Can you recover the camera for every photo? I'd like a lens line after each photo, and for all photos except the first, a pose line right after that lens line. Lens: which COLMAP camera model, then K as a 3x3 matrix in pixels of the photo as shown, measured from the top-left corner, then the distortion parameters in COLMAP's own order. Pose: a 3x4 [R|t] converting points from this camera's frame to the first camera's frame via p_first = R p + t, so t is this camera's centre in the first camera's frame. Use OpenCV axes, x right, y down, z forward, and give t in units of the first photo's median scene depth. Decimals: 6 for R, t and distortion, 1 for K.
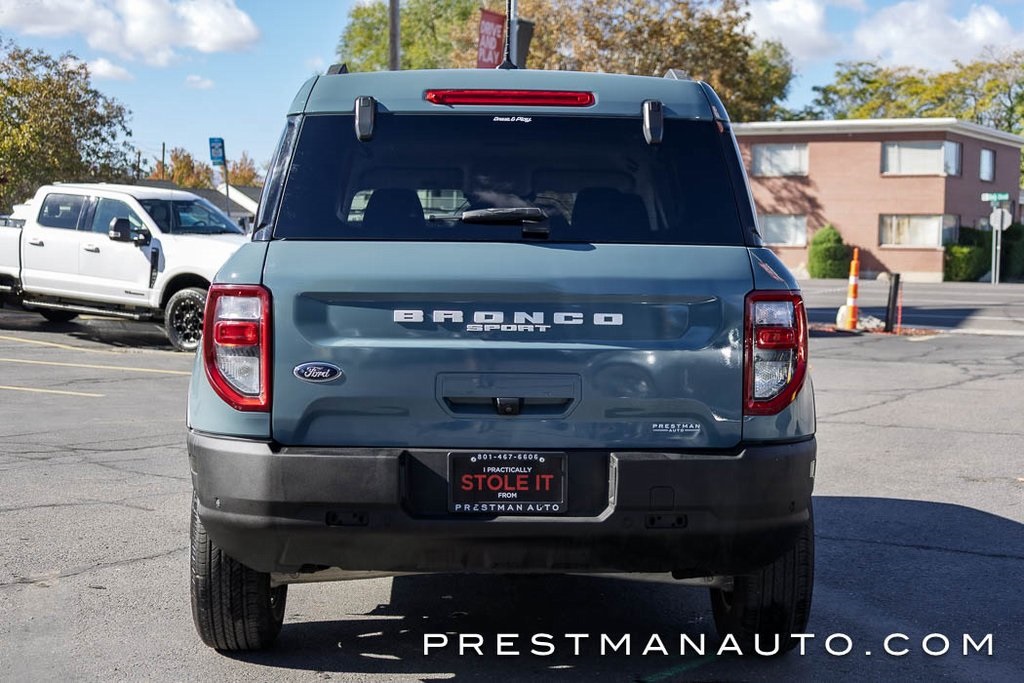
lens RADIAL K [[1667.3, 0, 512.1], [0, 1667.3, 347.8], [0, 0, 1]] dist [0.027679, 0.000000]
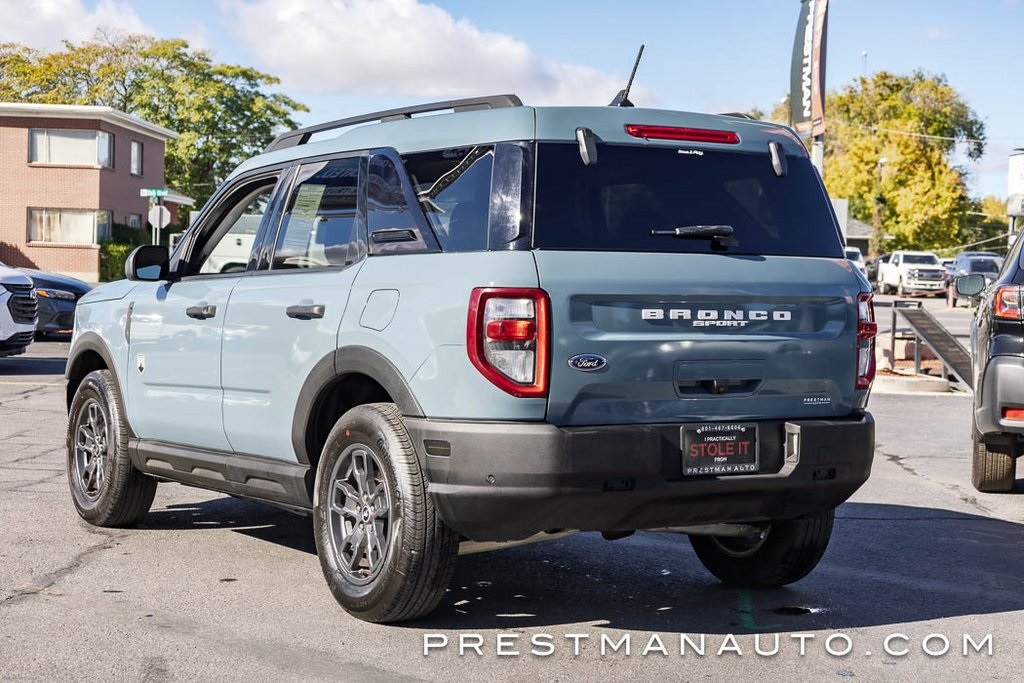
lens RADIAL K [[1863.0, 0, 511.7], [0, 1863.0, 340.0], [0, 0, 1]] dist [0.072325, 0.000000]
pose [[0.860736, -0.013028, 0.508885, -0.807198], [0.017301, 0.999844, -0.003666, 0.002665], [-0.508757, 0.011960, 0.860827, -0.103584]]
